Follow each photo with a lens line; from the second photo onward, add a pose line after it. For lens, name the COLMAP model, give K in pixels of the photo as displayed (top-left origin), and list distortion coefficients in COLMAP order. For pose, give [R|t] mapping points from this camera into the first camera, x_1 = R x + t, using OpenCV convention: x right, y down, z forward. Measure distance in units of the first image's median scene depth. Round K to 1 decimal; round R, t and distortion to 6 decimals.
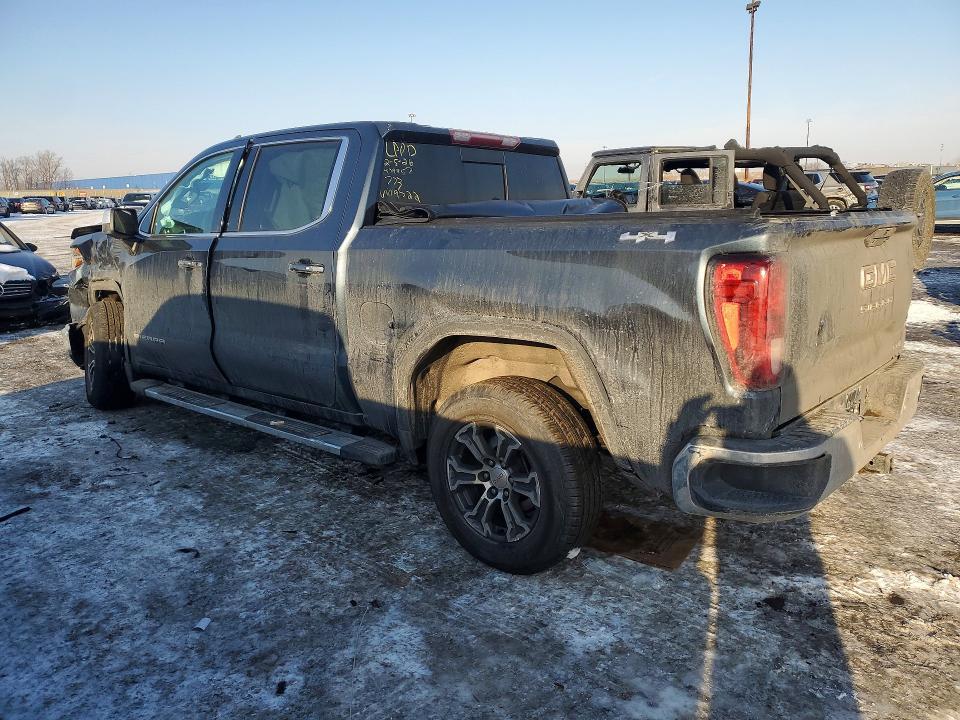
lens RADIAL K [[760.0, 0, 479.9], [0, 760.0, 337.9], [0, 0, 1]] dist [0.008840, 0.002728]
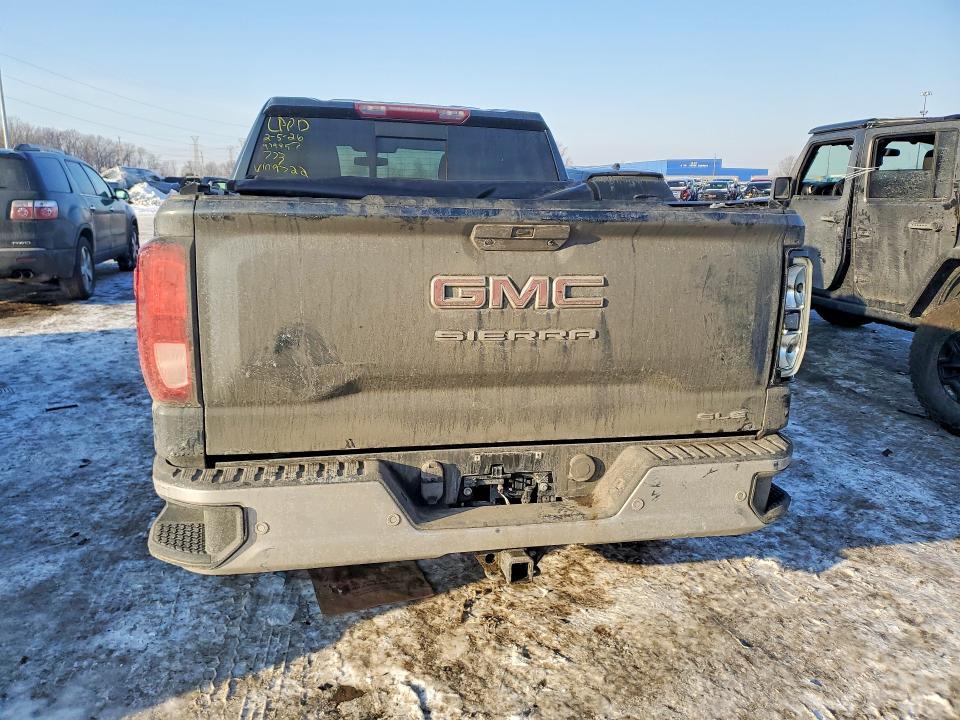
lens RADIAL K [[760.0, 0, 479.9], [0, 760.0, 337.9], [0, 0, 1]] dist [0.008840, 0.002728]
pose [[0.798339, 0.143462, -0.584871, 0.784491], [-0.134829, 0.989135, 0.058585, -0.068348], [0.586921, 0.032087, 0.809008, 0.378267]]
